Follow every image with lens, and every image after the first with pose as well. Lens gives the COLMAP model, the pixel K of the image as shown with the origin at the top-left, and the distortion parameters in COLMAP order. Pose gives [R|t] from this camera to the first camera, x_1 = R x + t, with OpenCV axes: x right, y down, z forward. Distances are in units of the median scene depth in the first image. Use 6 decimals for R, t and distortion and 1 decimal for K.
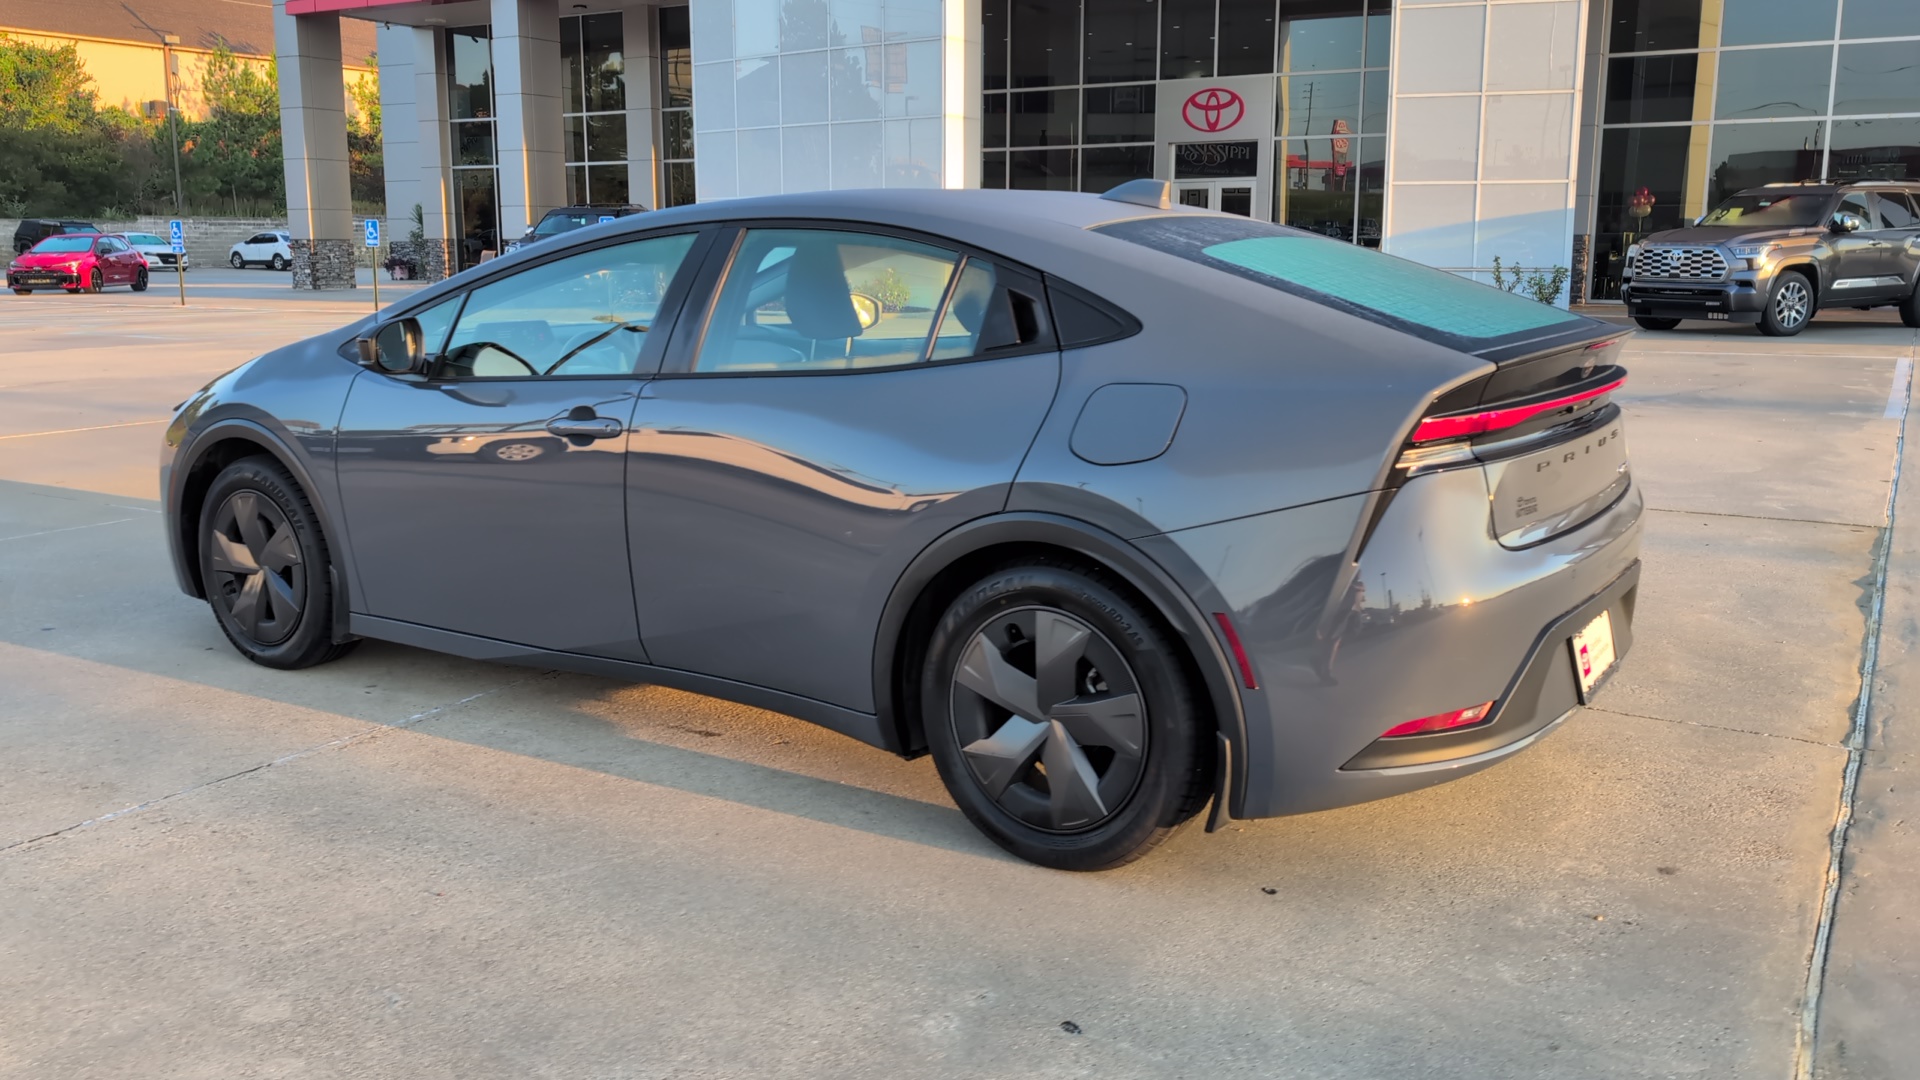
lens RADIAL K [[1610.1, 0, 997.7], [0, 1610.1, 548.0], [0, 0, 1]] dist [0.006560, -0.017251]
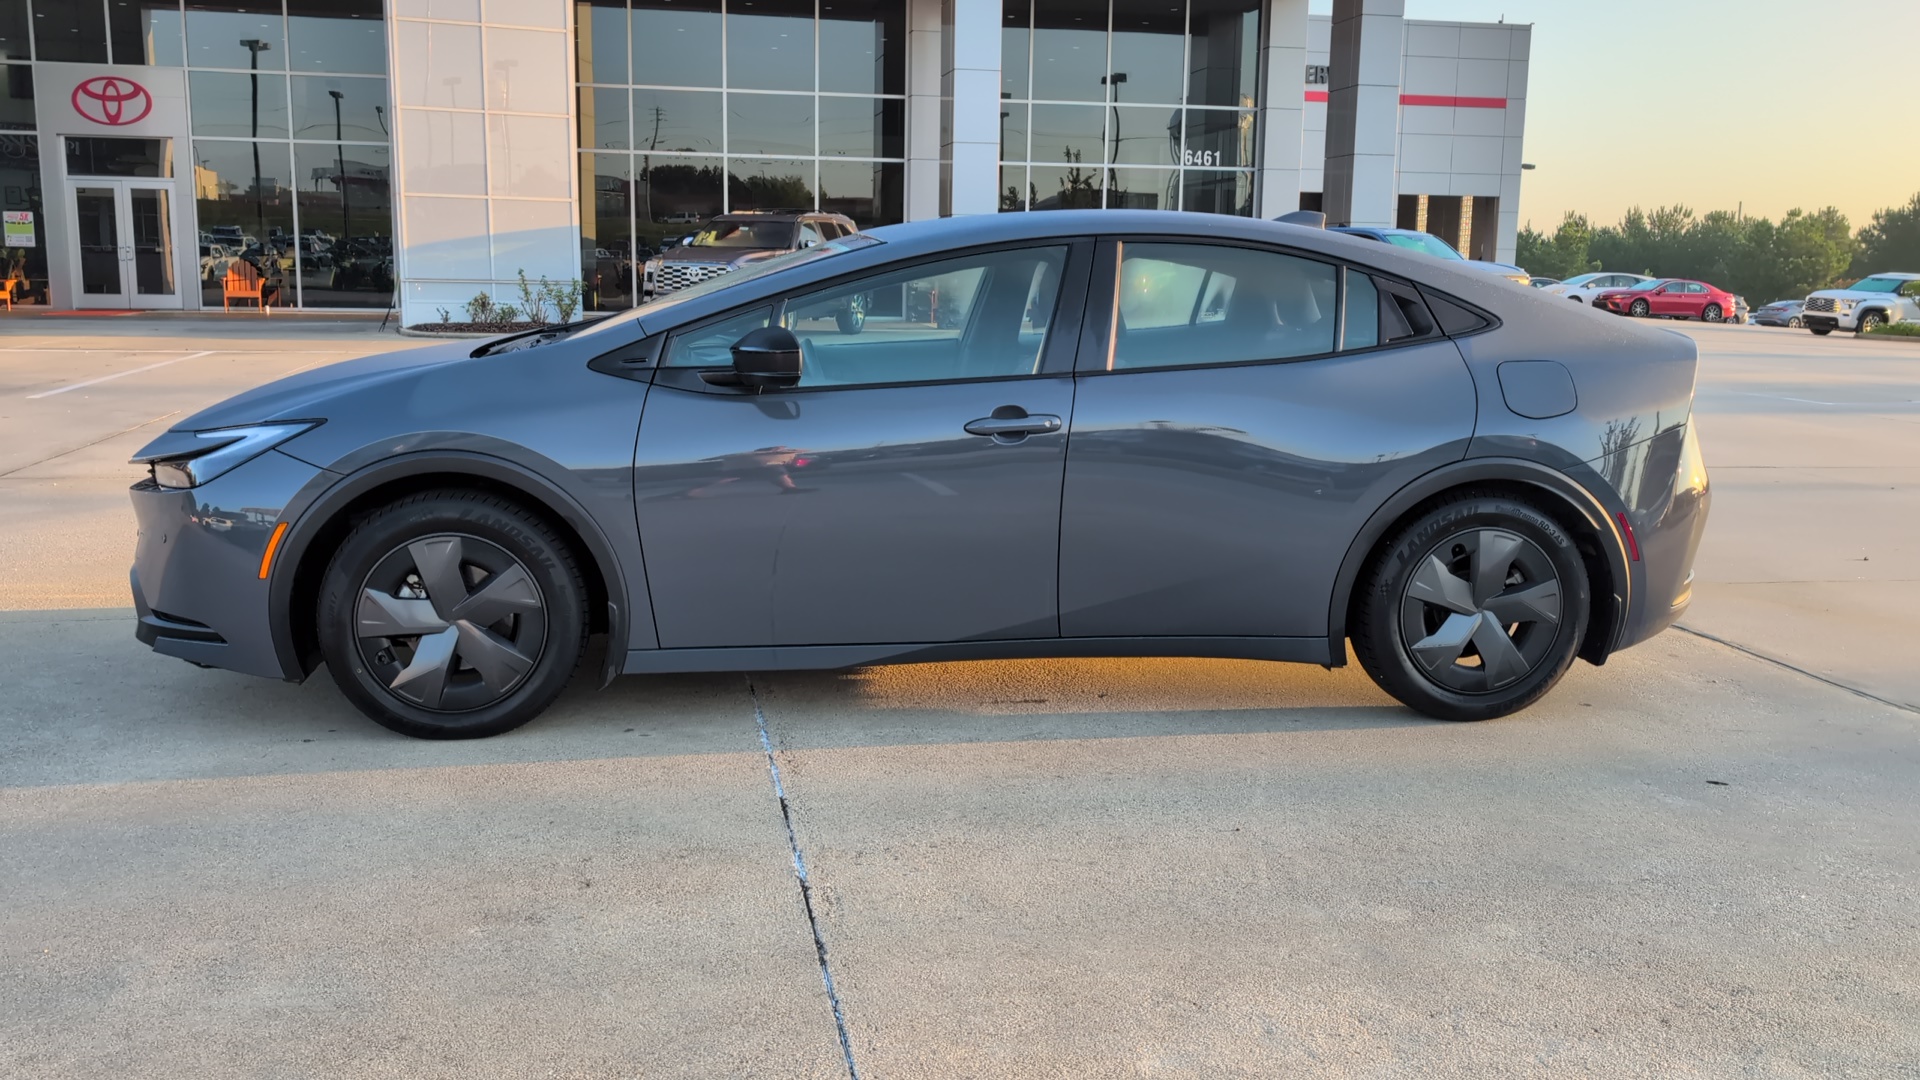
lens RADIAL K [[1597.8, 0, 960.0], [0, 1597.8, 540.0], [0, 0, 1]] dist [0.037229, -0.013056]
pose [[0.755329, -0.100715, 0.647560, -0.970494], [0.108541, 0.993699, 0.027944, -0.031791], [-0.646295, 0.049180, 0.761502, 0.210173]]
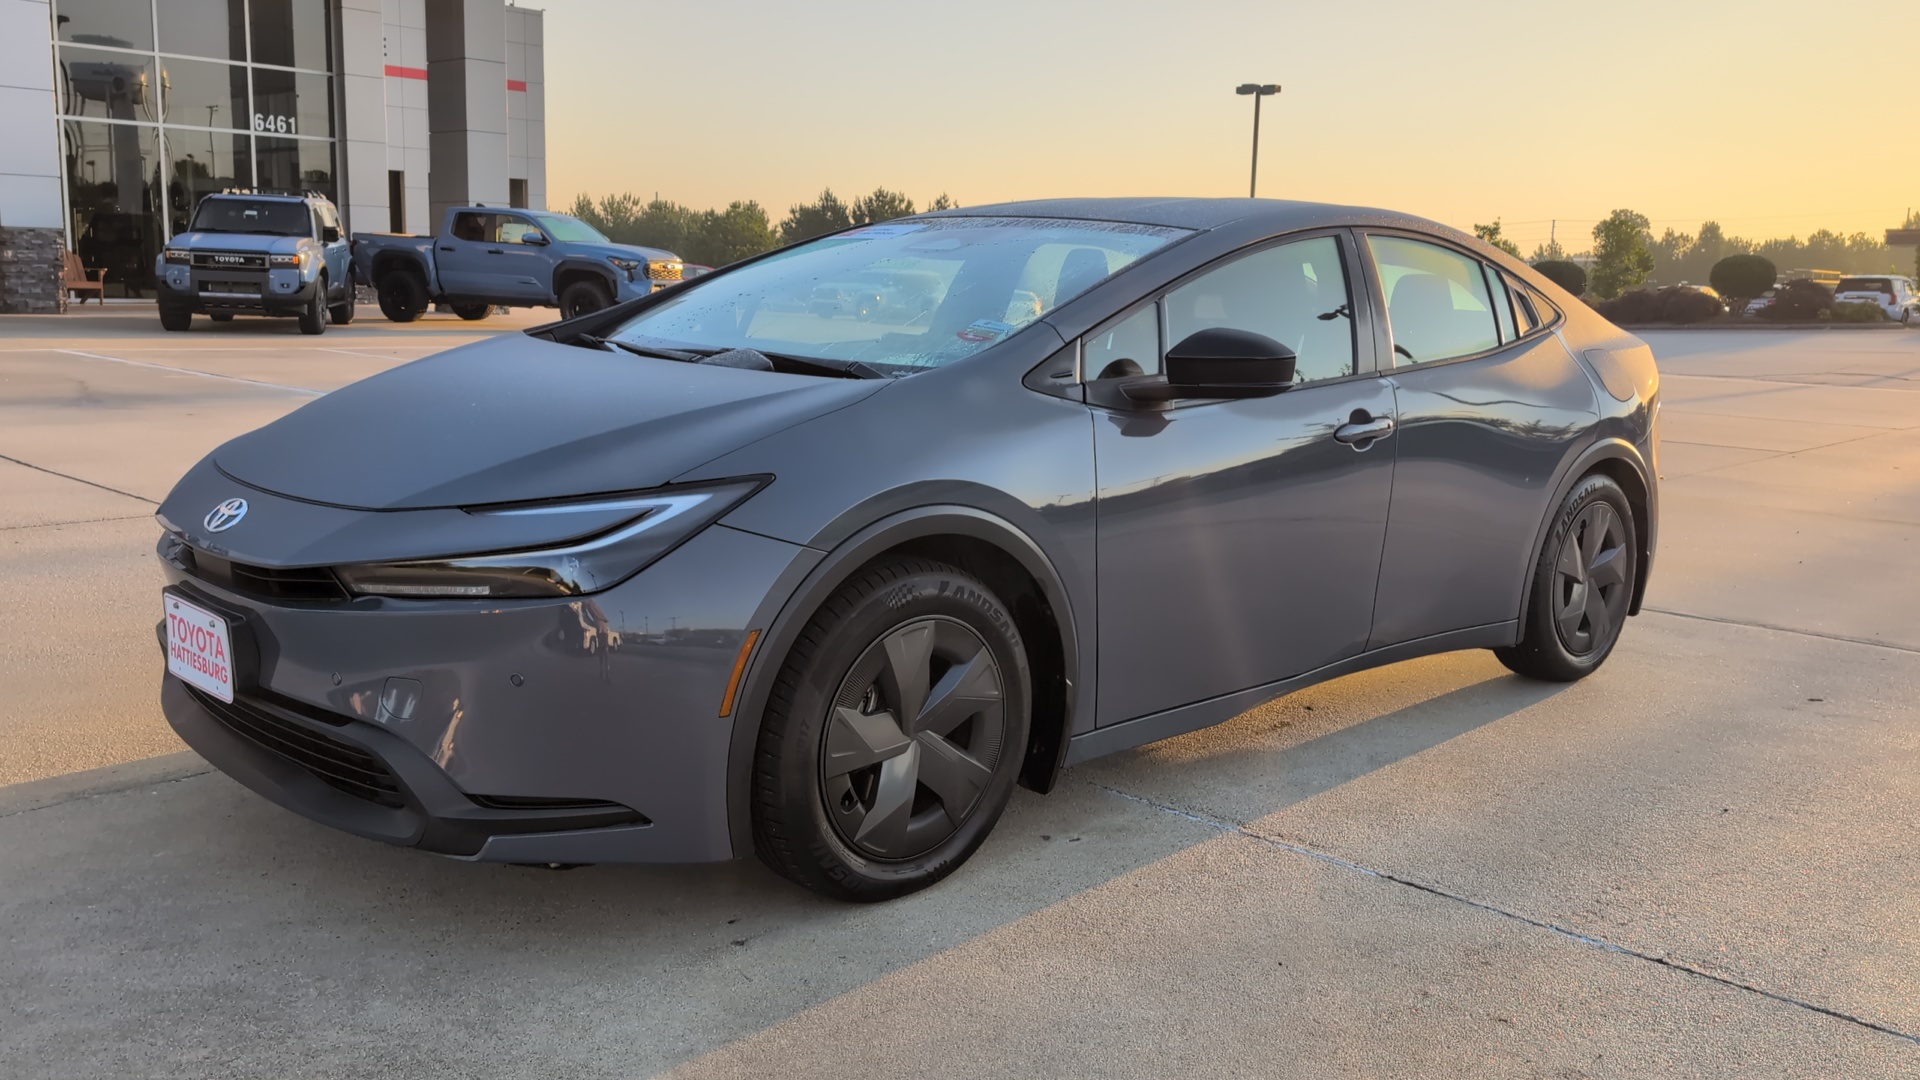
lens RADIAL K [[1613.7, 0, 936.4], [0, 1613.7, 511.3], [0, 0, 1]] dist [0.101796, -0.253891]
pose [[0.228916, -0.139844, 0.963349, -1.278552], [0.156841, 0.981996, 0.105281, -0.170688], [-0.960728, 0.126992, 0.246728, 0.997150]]
